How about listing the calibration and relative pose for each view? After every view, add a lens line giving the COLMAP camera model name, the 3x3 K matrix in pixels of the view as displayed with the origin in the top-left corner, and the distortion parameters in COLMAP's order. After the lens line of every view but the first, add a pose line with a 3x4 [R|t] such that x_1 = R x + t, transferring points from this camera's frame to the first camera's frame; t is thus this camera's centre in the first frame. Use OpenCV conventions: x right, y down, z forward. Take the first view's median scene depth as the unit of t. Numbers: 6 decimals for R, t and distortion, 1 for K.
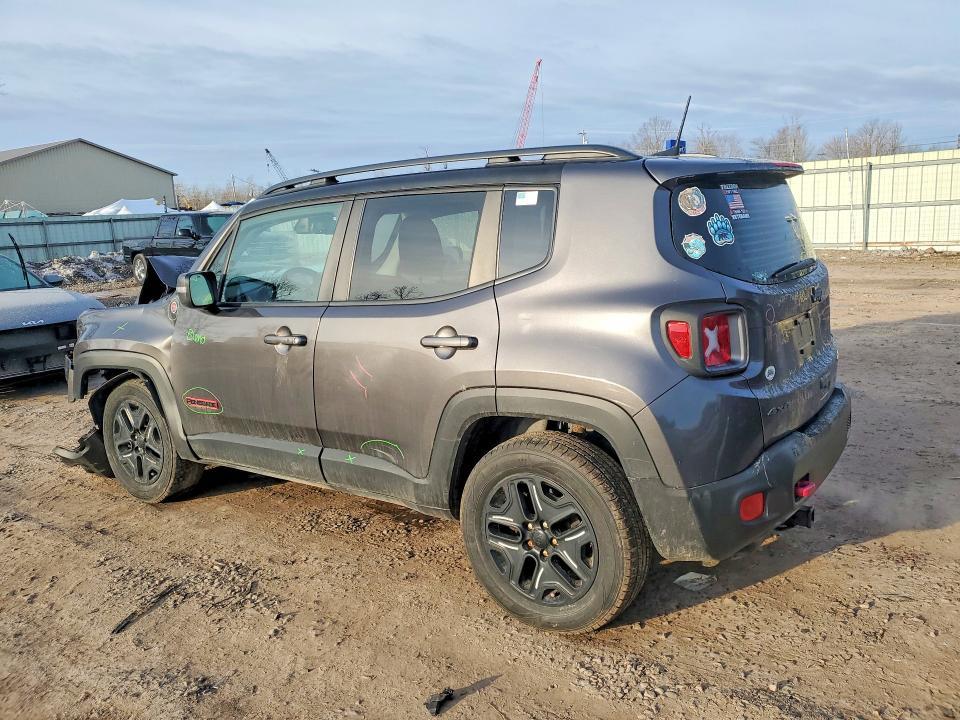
lens RADIAL K [[756.5, 0, 480.0], [0, 756.5, 360.0], [0, 0, 1]] dist [0.023400, -0.001343]
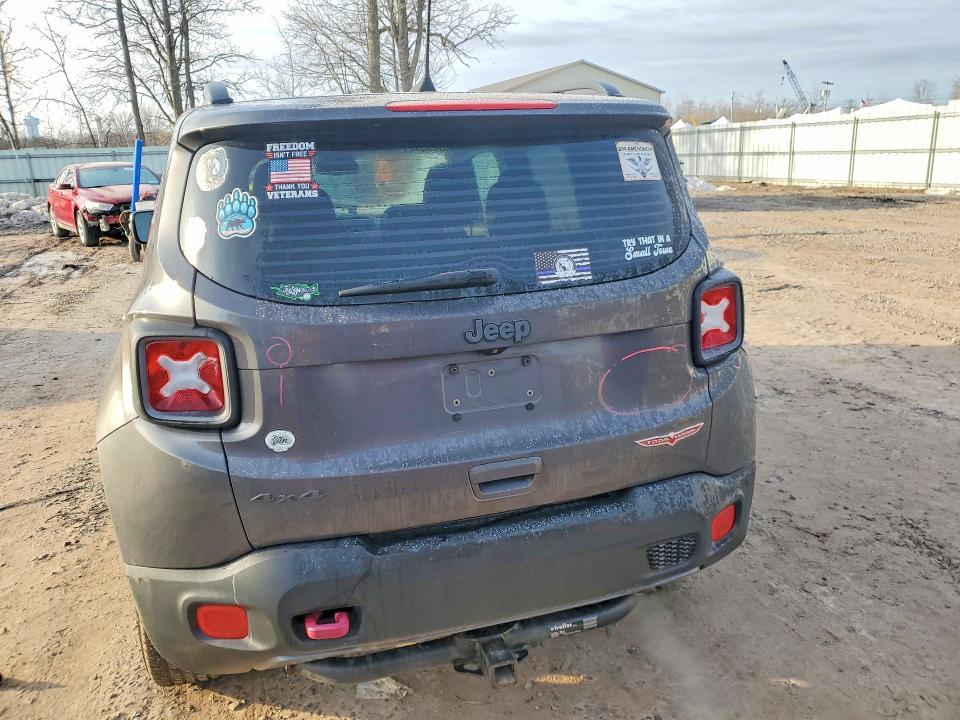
lens RADIAL K [[756.5, 0, 480.0], [0, 756.5, 360.0], [0, 0, 1]] dist [0.023400, -0.001343]
pose [[0.787531, 0.190451, -0.586109, 0.635513], [-0.129162, 0.980936, 0.145197, -0.120411], [0.602588, -0.038644, 0.797116, 0.419129]]
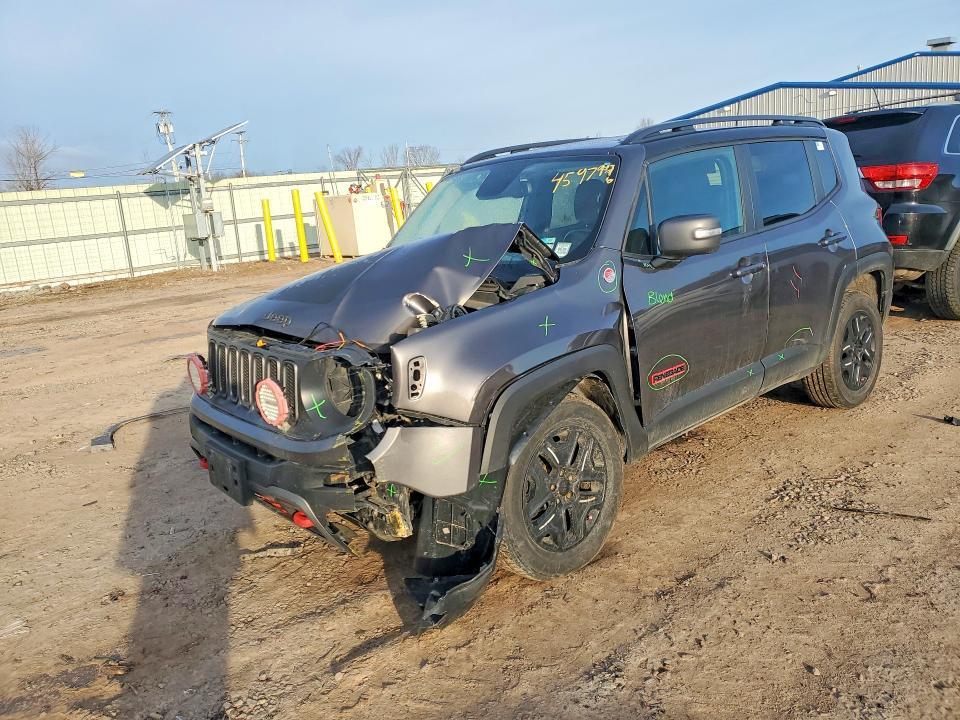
lens RADIAL K [[756.5, 0, 480.0], [0, 756.5, 360.0], [0, 0, 1]] dist [0.023400, -0.001343]
pose [[0.199584, -0.174908, 0.964144, -1.305871], [0.254440, 0.959440, 0.121384, -0.123209], [-0.946270, 0.221091, 0.235992, 1.054209]]
